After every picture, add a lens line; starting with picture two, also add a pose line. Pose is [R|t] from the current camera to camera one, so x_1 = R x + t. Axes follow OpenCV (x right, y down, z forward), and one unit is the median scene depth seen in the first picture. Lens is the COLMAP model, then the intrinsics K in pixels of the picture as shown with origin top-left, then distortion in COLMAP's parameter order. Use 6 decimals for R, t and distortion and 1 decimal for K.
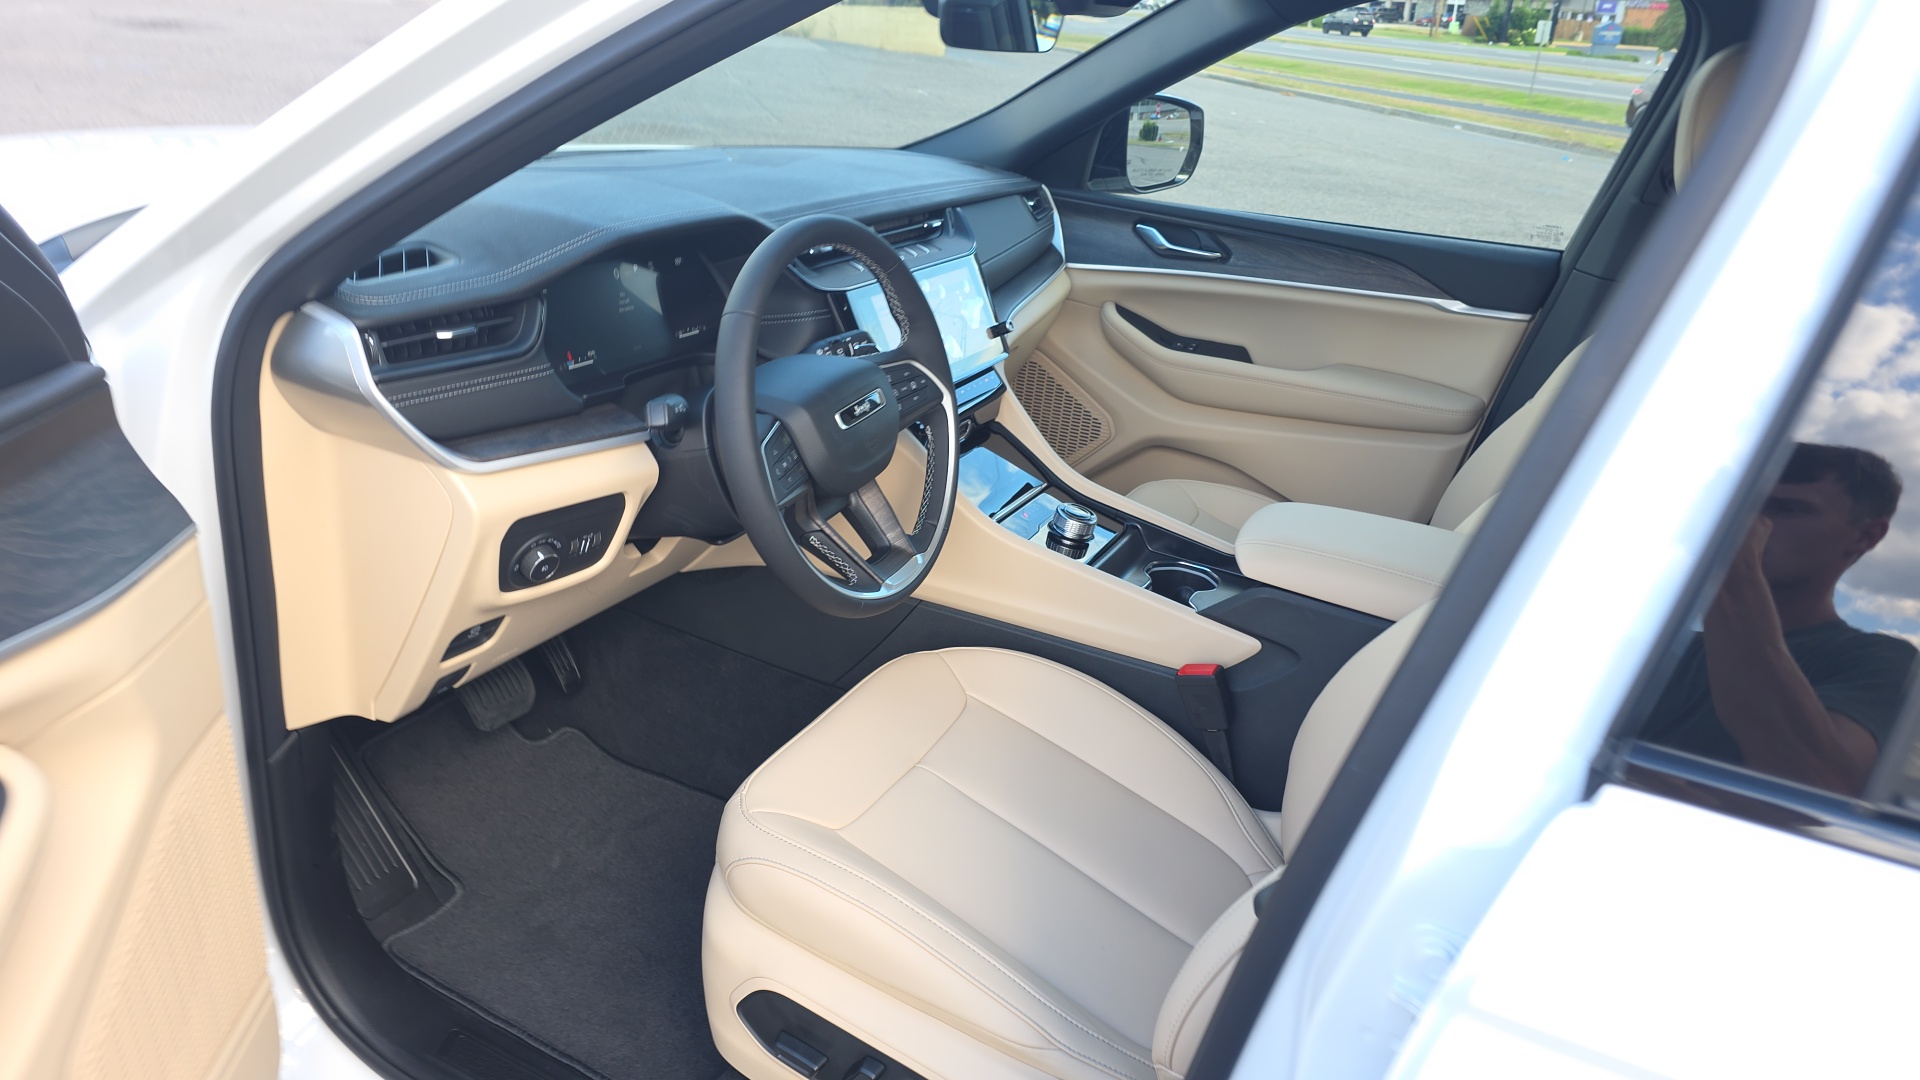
lens RADIAL K [[1234.4, 0, 929.4], [0, 1234.4, 573.9], [0, 0, 1]] dist [0.088114, -0.061647]
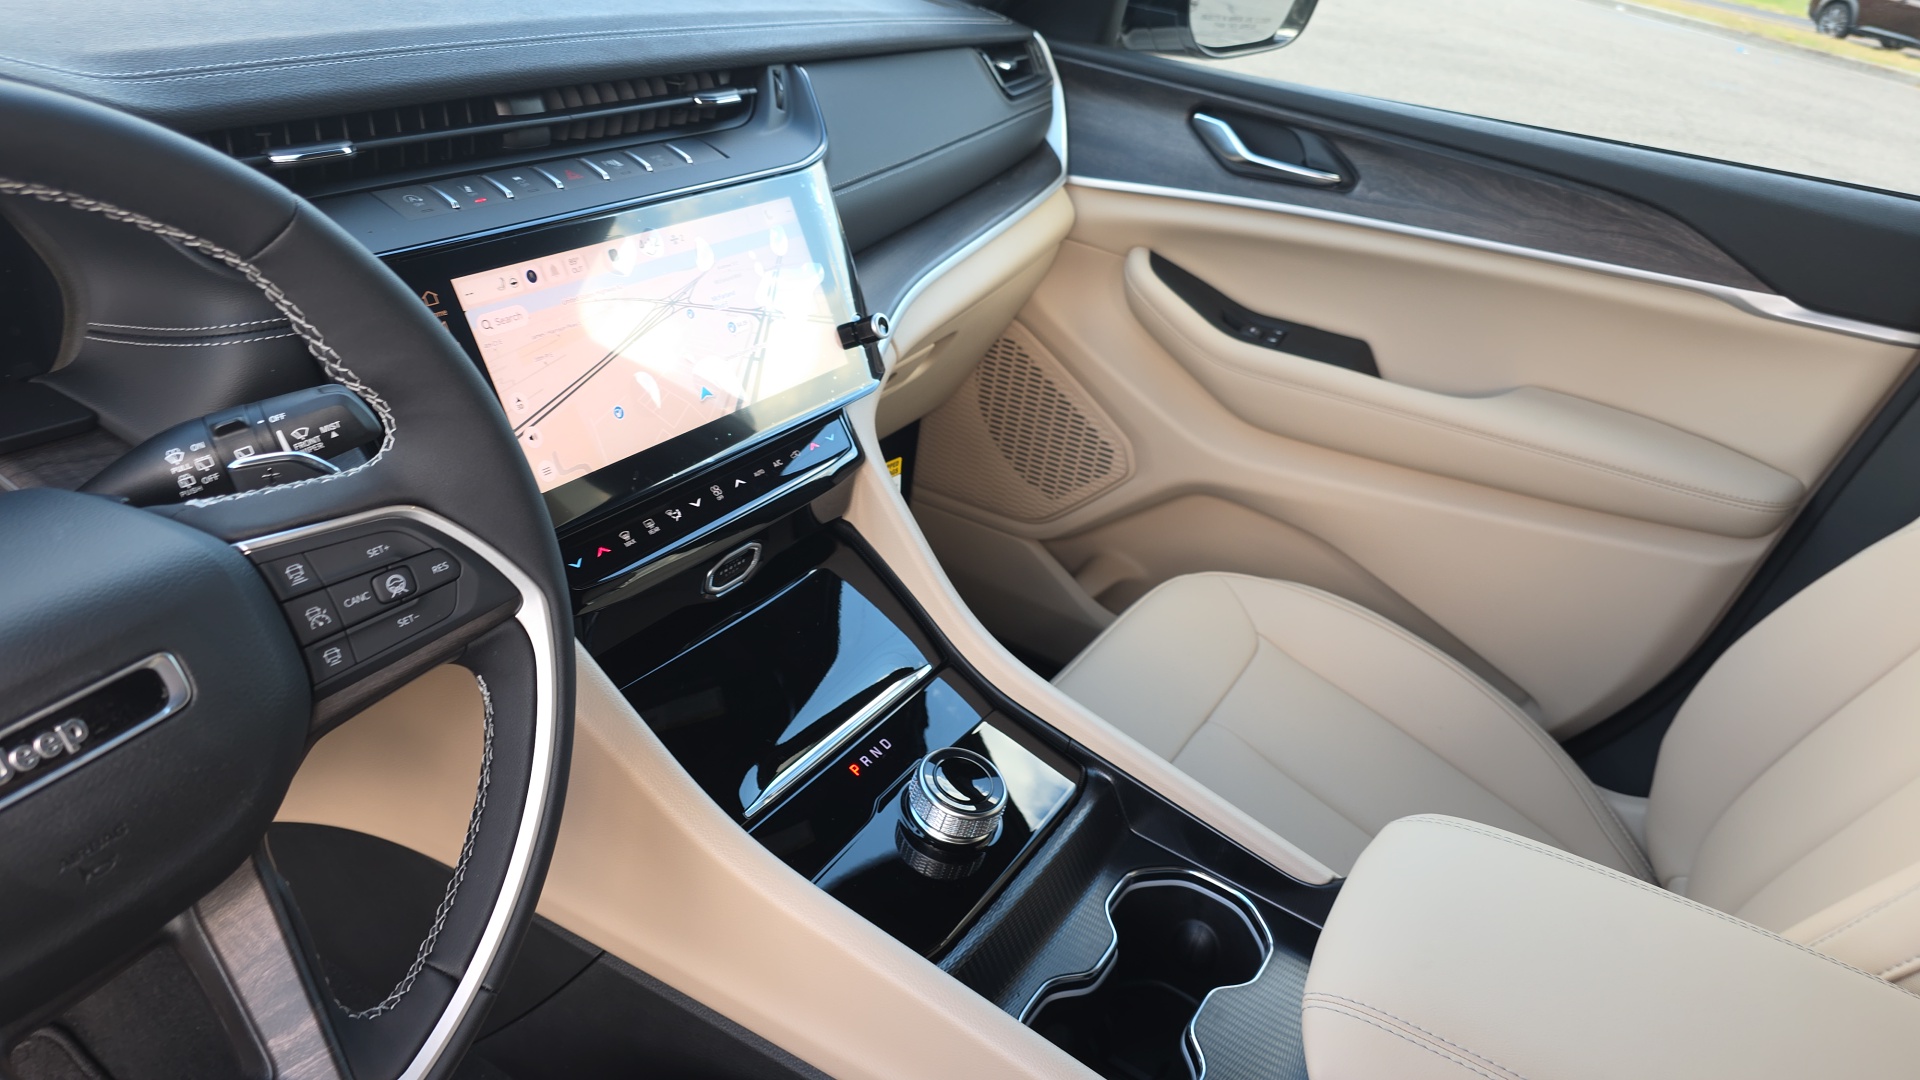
lens RADIAL K [[1246.1, 0, 931.8], [0, 1246.1, 602.7], [0, 0, 1]] dist [0.008921, -0.002157]
pose [[0.996259, 0.065971, -0.055817, 0.094157], [-0.059029, 0.991257, 0.118001, -0.120943], [0.063113, -0.114265, 0.991443, 0.406949]]
